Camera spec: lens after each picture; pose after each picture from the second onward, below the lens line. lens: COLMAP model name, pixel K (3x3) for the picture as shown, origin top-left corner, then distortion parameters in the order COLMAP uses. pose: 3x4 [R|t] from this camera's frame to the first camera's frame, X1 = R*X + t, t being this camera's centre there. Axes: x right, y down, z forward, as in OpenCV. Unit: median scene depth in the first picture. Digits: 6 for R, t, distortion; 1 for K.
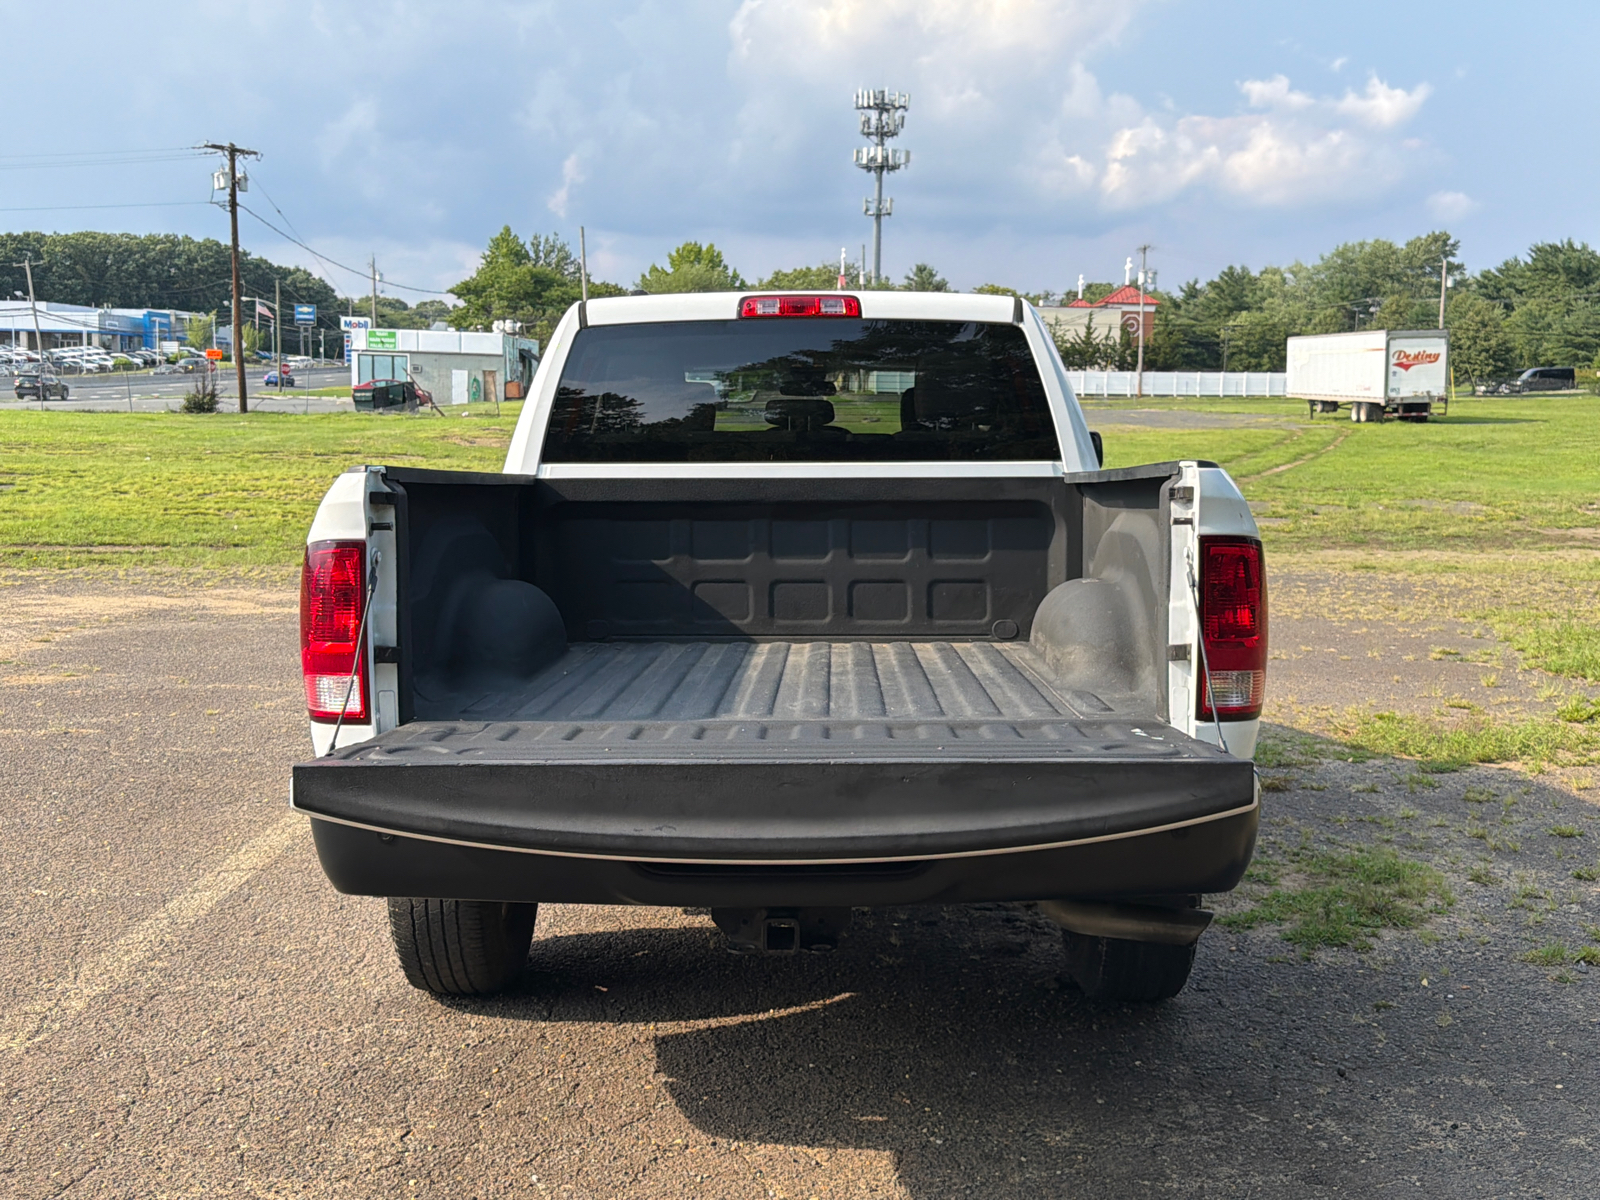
lens RADIAL K [[1667.1, 0, 800.0], [0, 1667.1, 600.0], [0, 0, 1]] dist [0.136278, -0.305436]
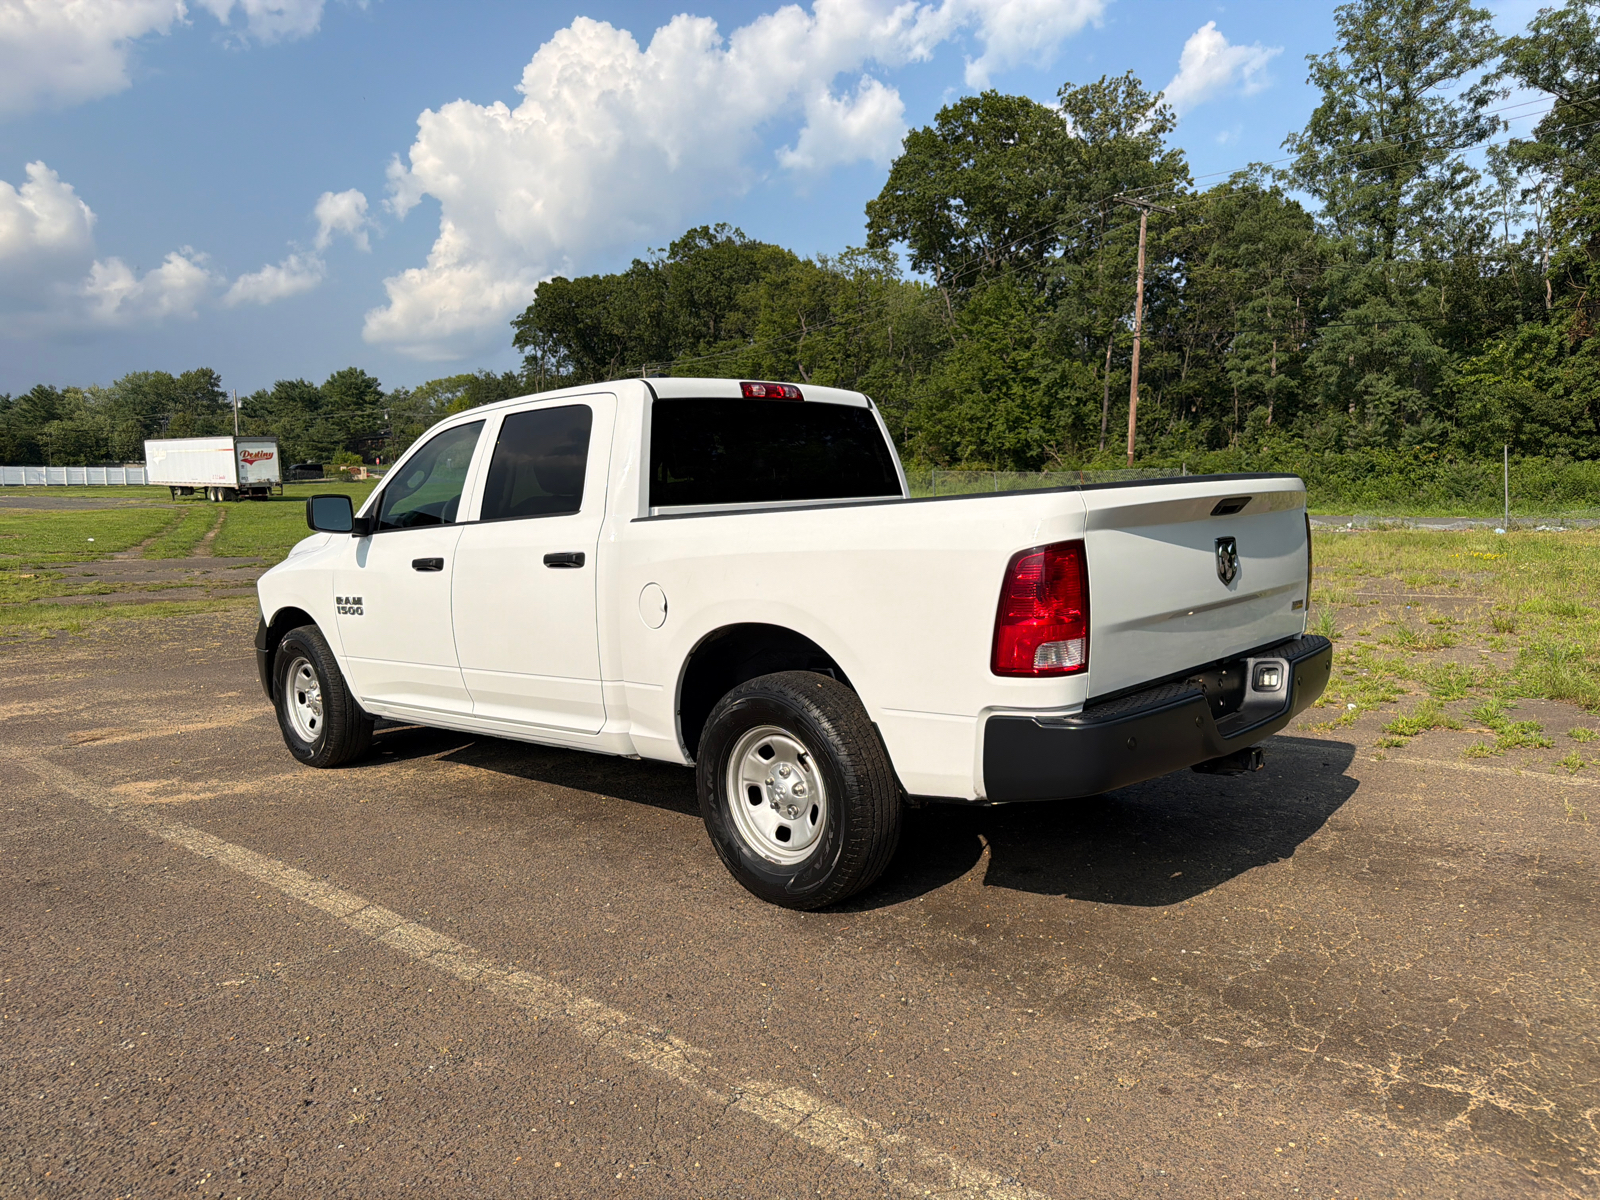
lens RADIAL K [[1117.6, 0, 803.5], [0, 1117.6, 614.1], [0, 0, 1]] dist [0.055007, -0.068901]
pose [[0.669484, -0.100211, 0.736036, -0.671134], [0.103571, 0.993773, 0.041096, -0.022660], [-0.735571, 0.048719, 0.675694, 0.333785]]
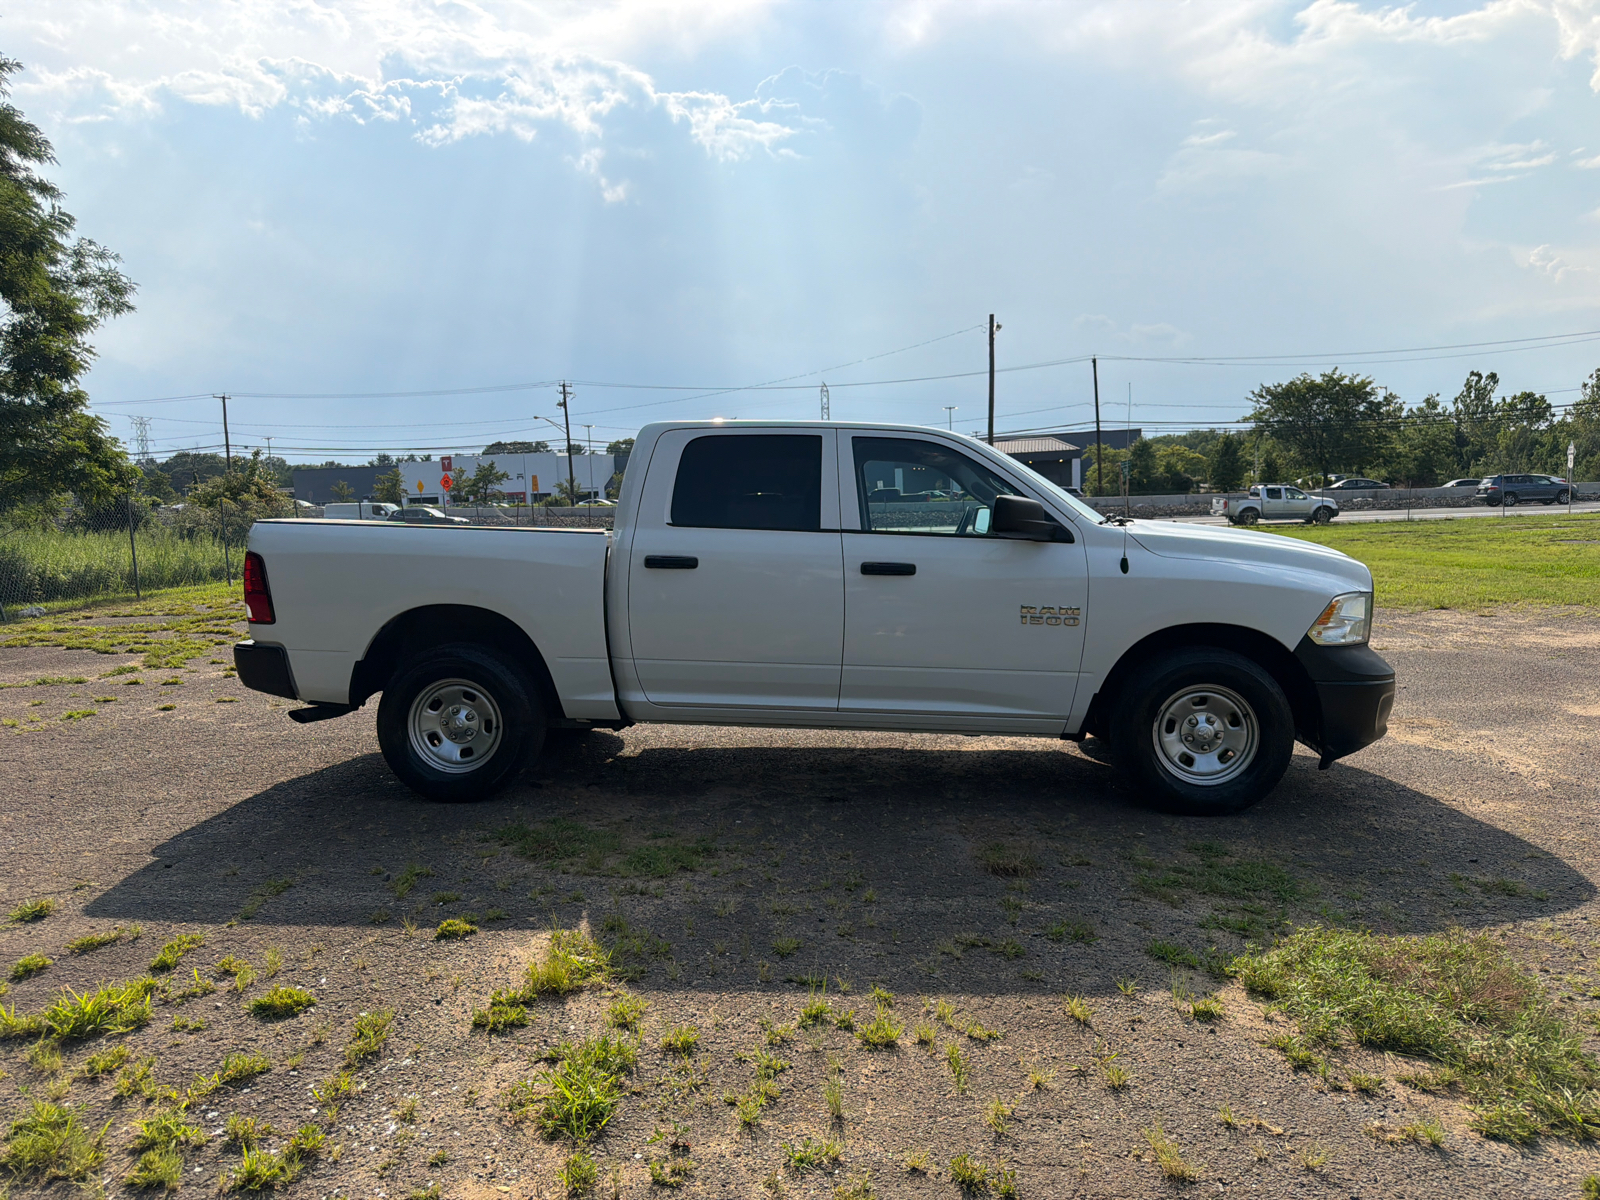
lens RADIAL K [[1117.6, 0, 803.5], [0, 1117.6, 614.1], [0, 0, 1]] dist [0.055007, -0.068901]
pose [[-0.058292, 0.078807, -0.995184, 1.179551], [-0.083773, 0.992977, 0.083539, -0.096340], [0.994778, 0.088240, -0.051281, 1.182504]]
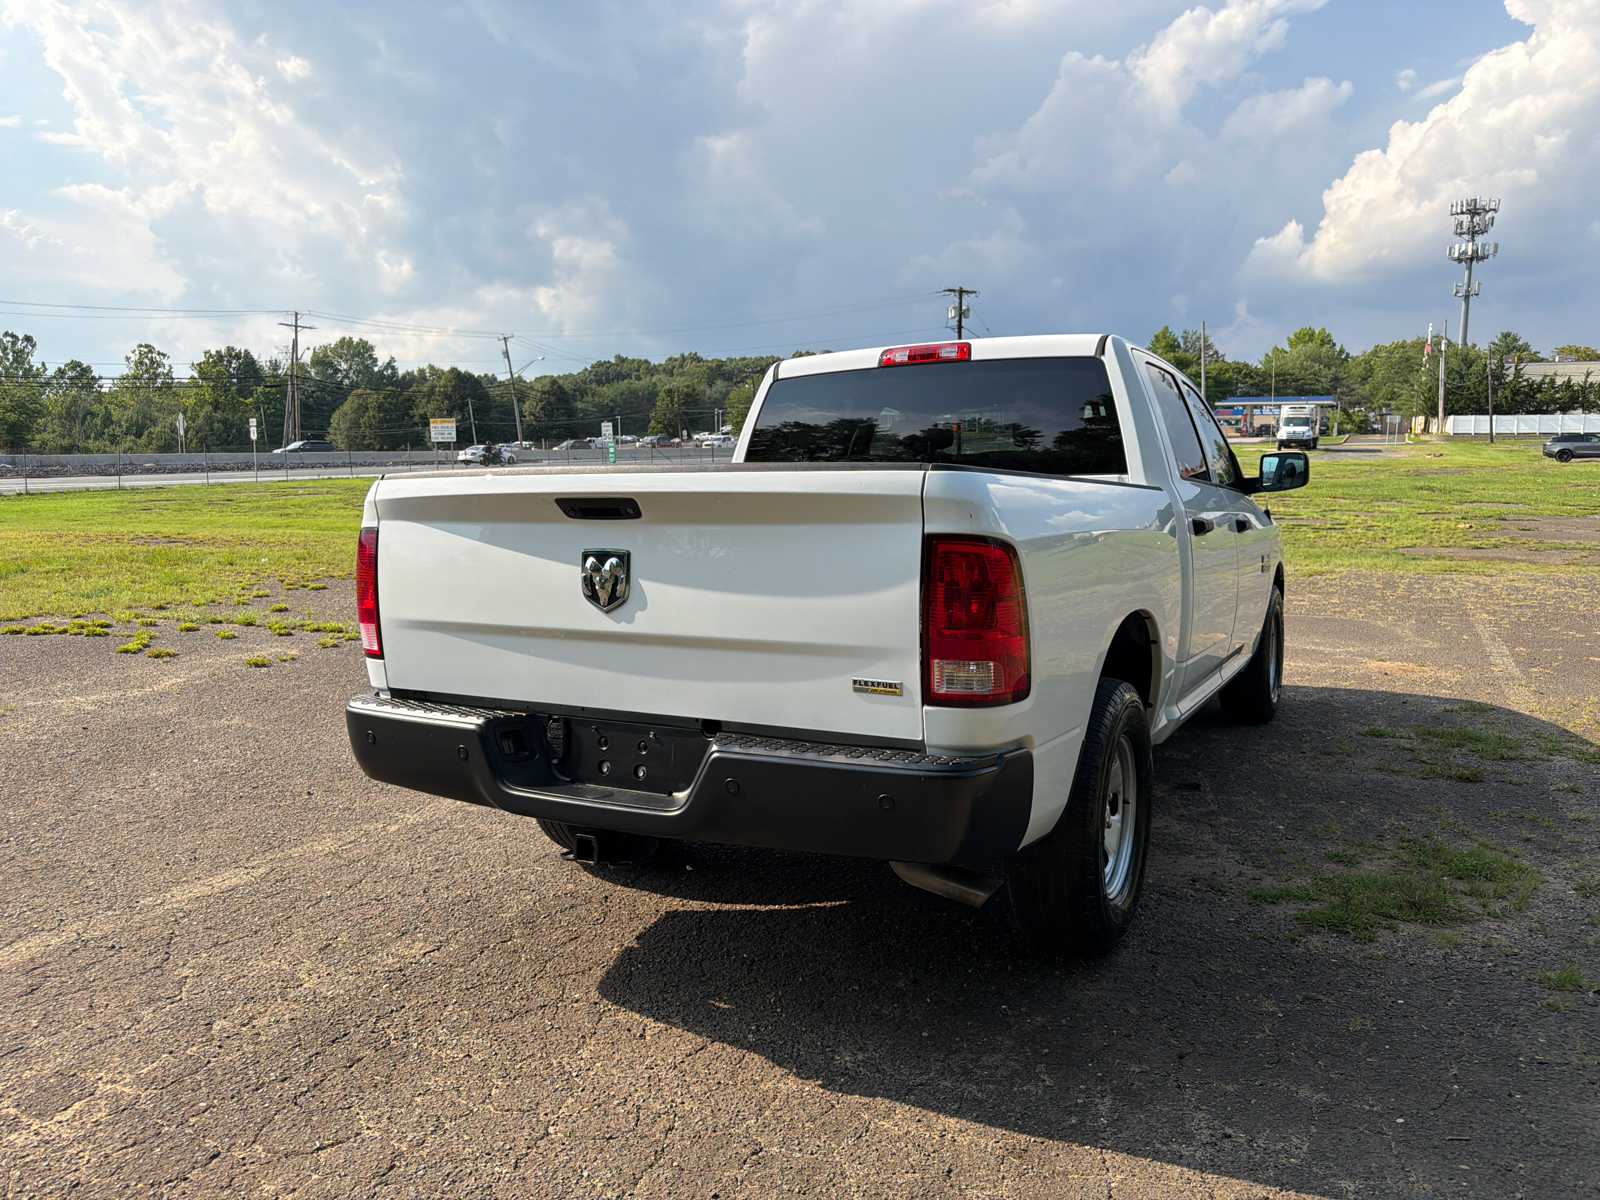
lens RADIAL K [[1128.5, 0, 800.0], [0, 1128.5, 600.0], [0, 0, 1]] dist [0.030639, -0.042628]
pose [[0.886825, 0.040159, -0.460357, 0.301917], [-0.034166, 0.999188, 0.021347, -0.005316], [0.460841, -0.003202, 0.887477, 0.194883]]
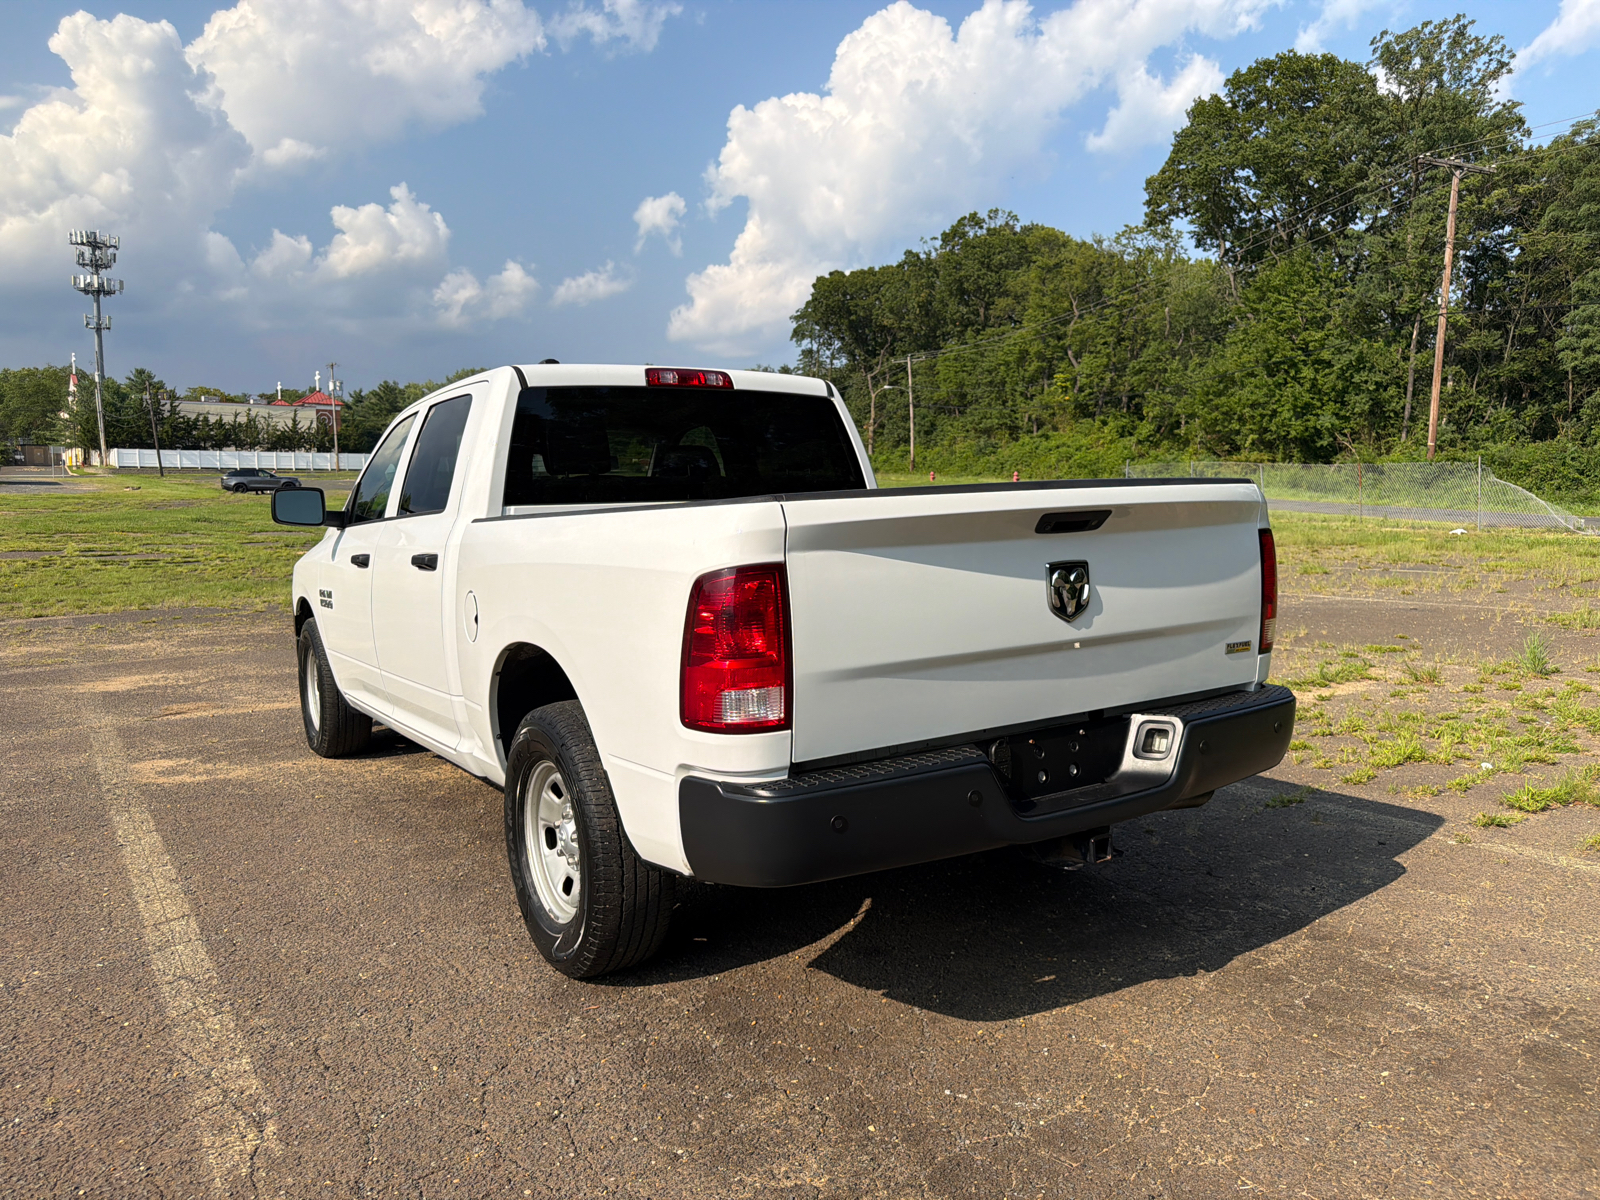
lens RADIAL K [[1128.5, 0, 800.0], [0, 1128.5, 600.0], [0, 0, 1]] dist [0.030639, -0.042628]
pose [[0.828542, -0.070322, 0.555493, -0.401550], [0.074022, 0.997131, 0.015822, -0.013827], [-0.555012, 0.028009, 0.831371, 0.234377]]
